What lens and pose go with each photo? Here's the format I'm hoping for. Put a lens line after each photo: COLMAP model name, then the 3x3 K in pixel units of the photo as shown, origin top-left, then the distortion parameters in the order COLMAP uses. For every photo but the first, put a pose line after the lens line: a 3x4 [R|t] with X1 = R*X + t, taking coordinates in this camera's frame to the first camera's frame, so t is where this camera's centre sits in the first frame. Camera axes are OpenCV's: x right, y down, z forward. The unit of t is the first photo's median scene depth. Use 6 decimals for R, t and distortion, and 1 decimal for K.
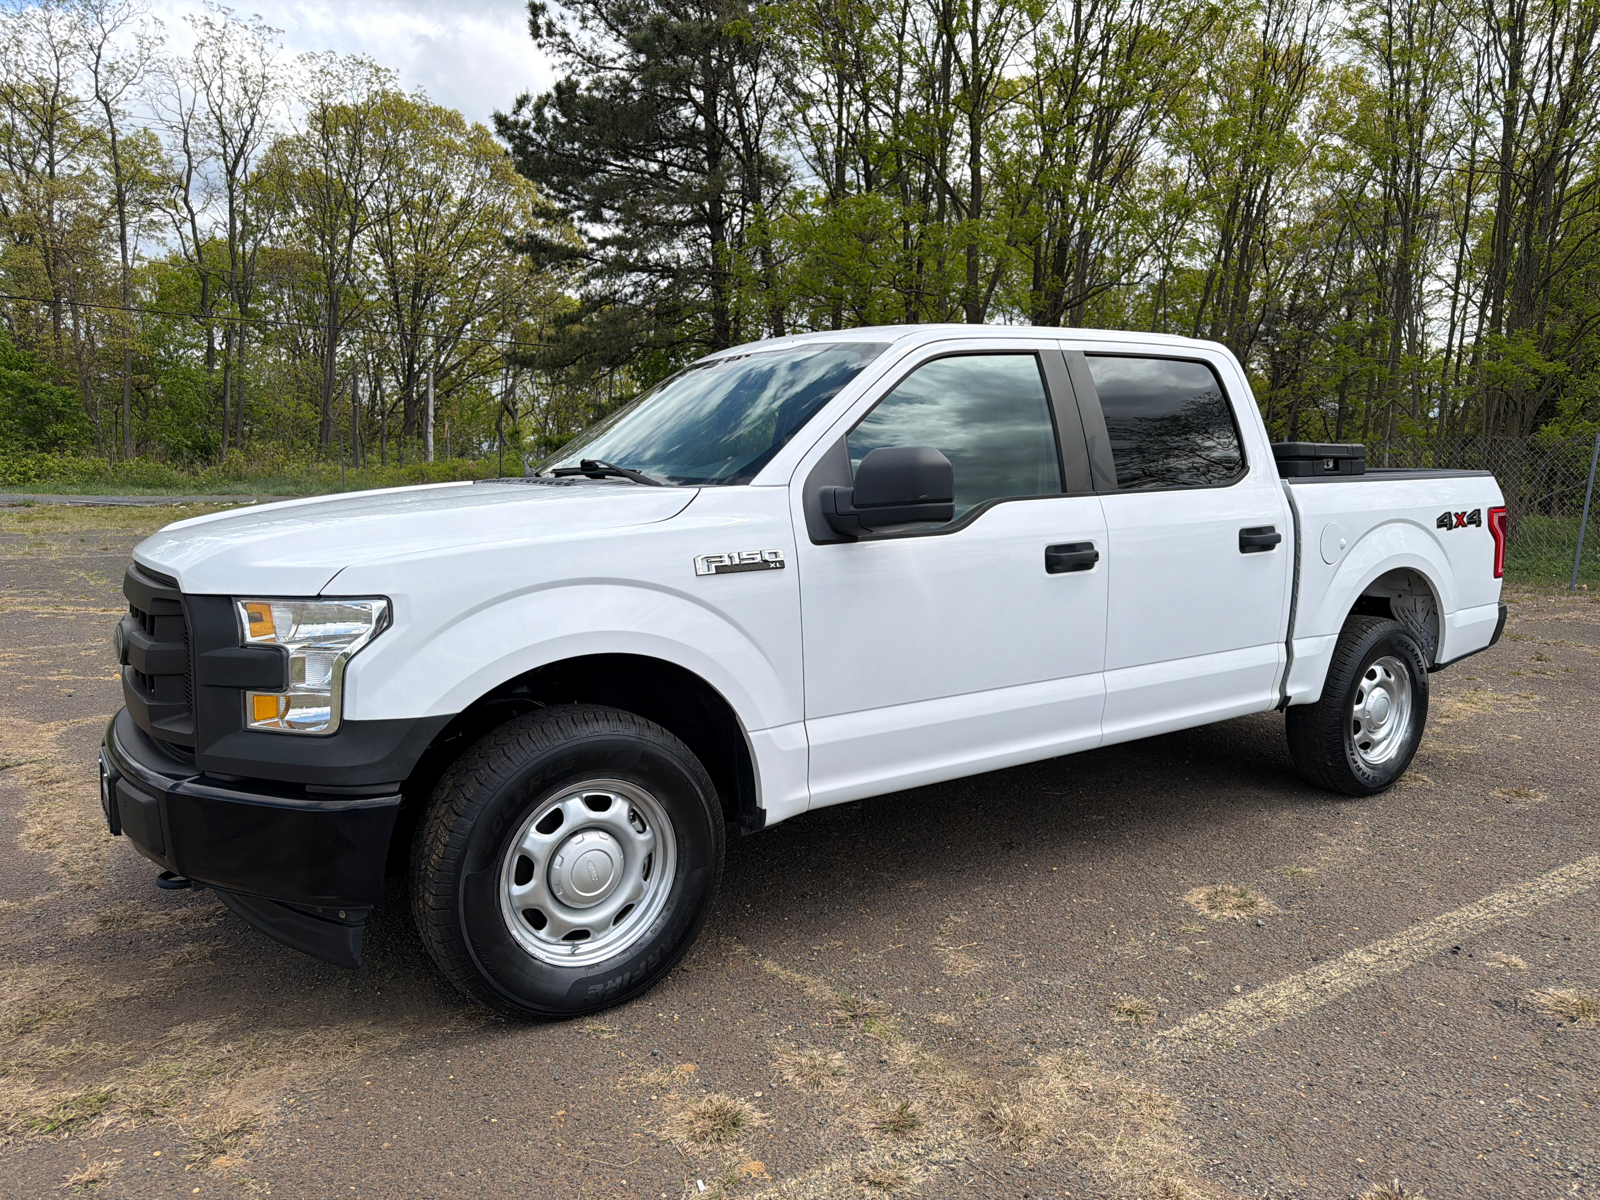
lens RADIAL K [[1160.5, 0, 800.0], [0, 1160.5, 600.0], [0, 0, 1]] dist [0.074964, -0.095672]
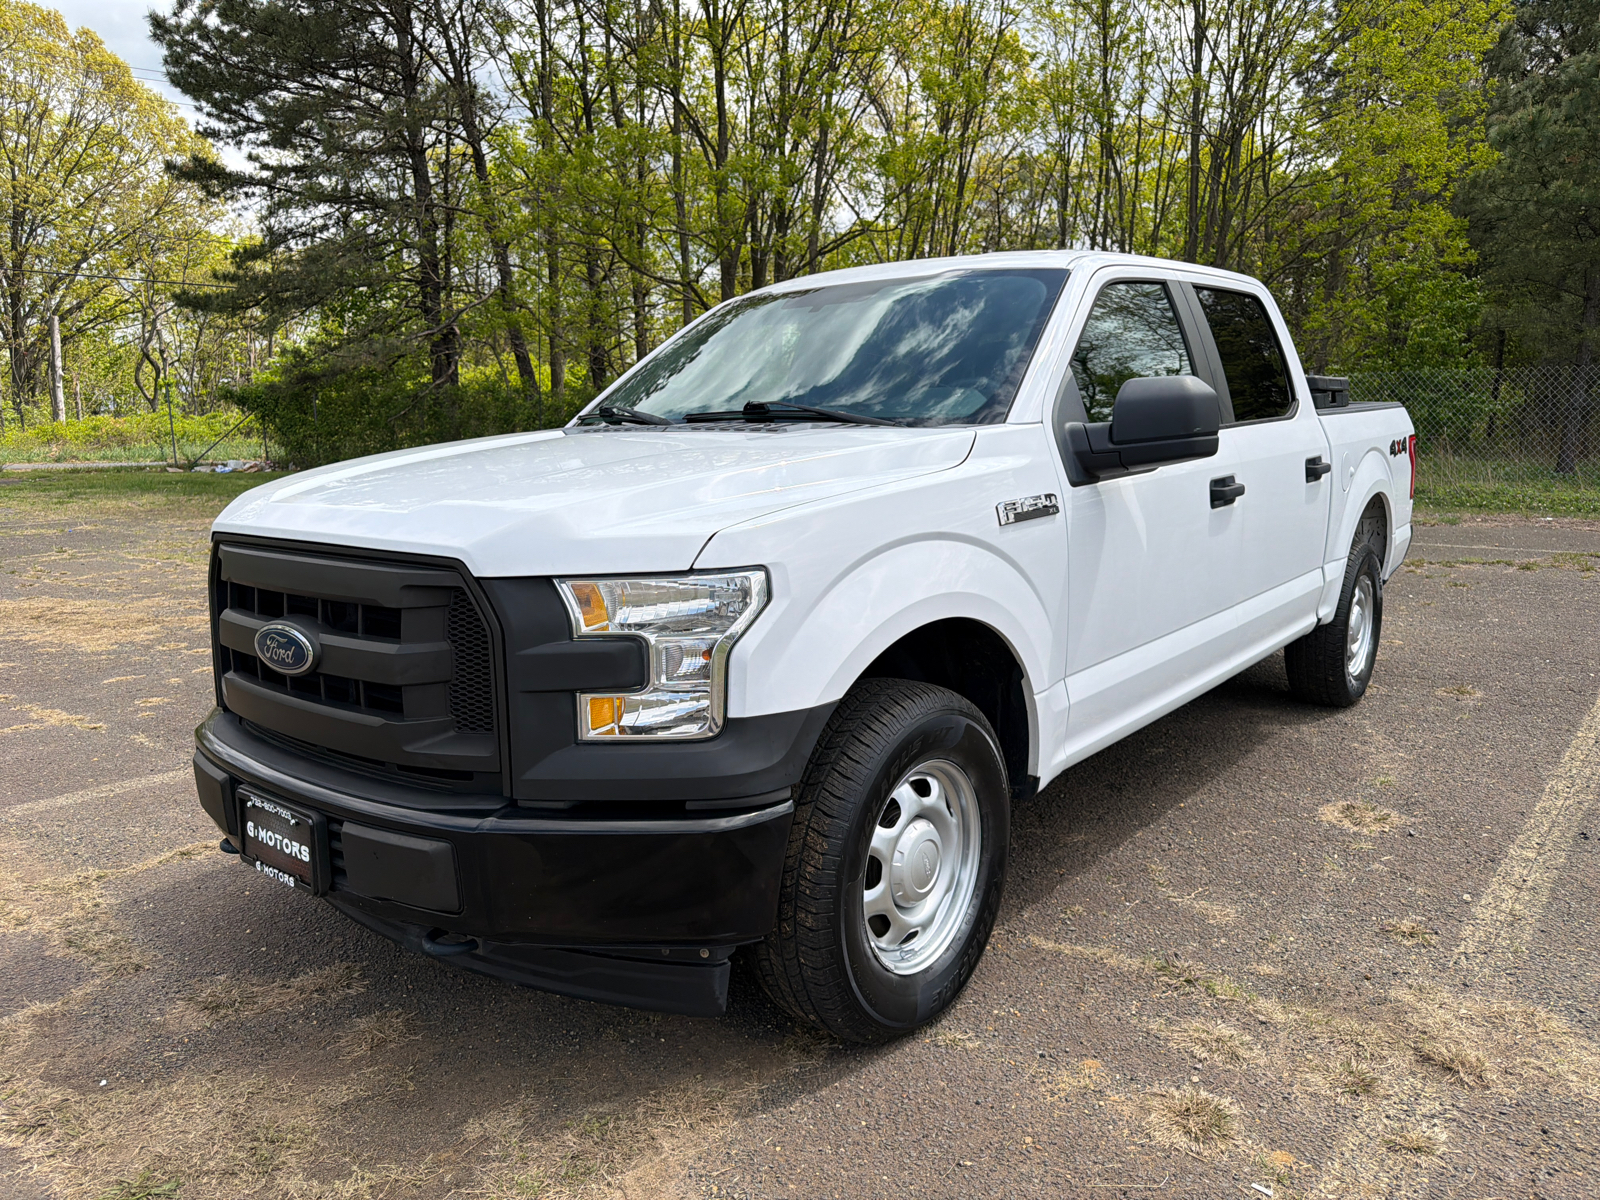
lens RADIAL K [[1183.7, 0, 802.3], [0, 1183.7, 568.9], [0, 0, 1]] dist [0.016958, 0.000578]
pose [[0.958532, -0.058468, 0.278924, -0.377448], [0.054097, 0.998263, 0.023348, -0.012922], [-0.279805, -0.007291, 0.960029, 0.123984]]
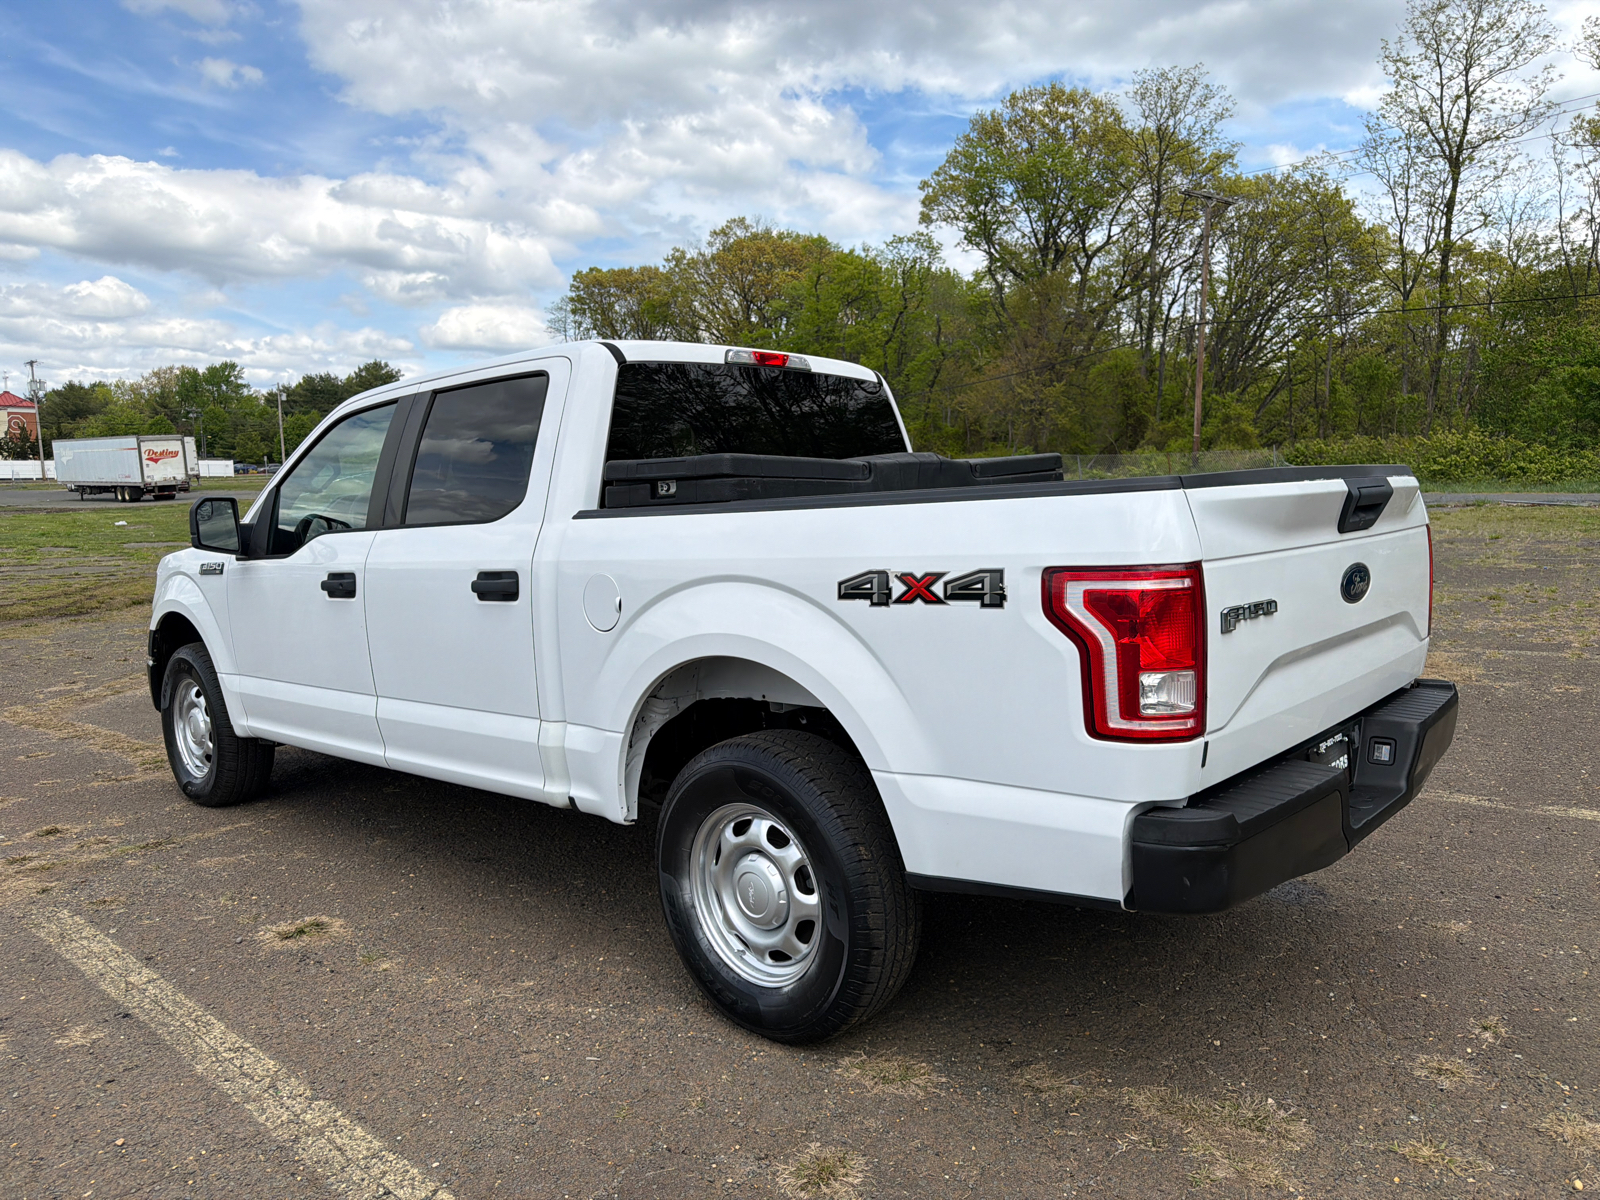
lens RADIAL K [[1160.5, 0, 800.0], [0, 1160.5, 600.0], [0, 0, 1]] dist [0.074964, -0.095672]
pose [[0.190013, 0.077778, -0.978696, 1.378895], [-0.071029, 0.995334, 0.065310, -0.124254], [0.979209, 0.057106, 0.194650, 1.167977]]
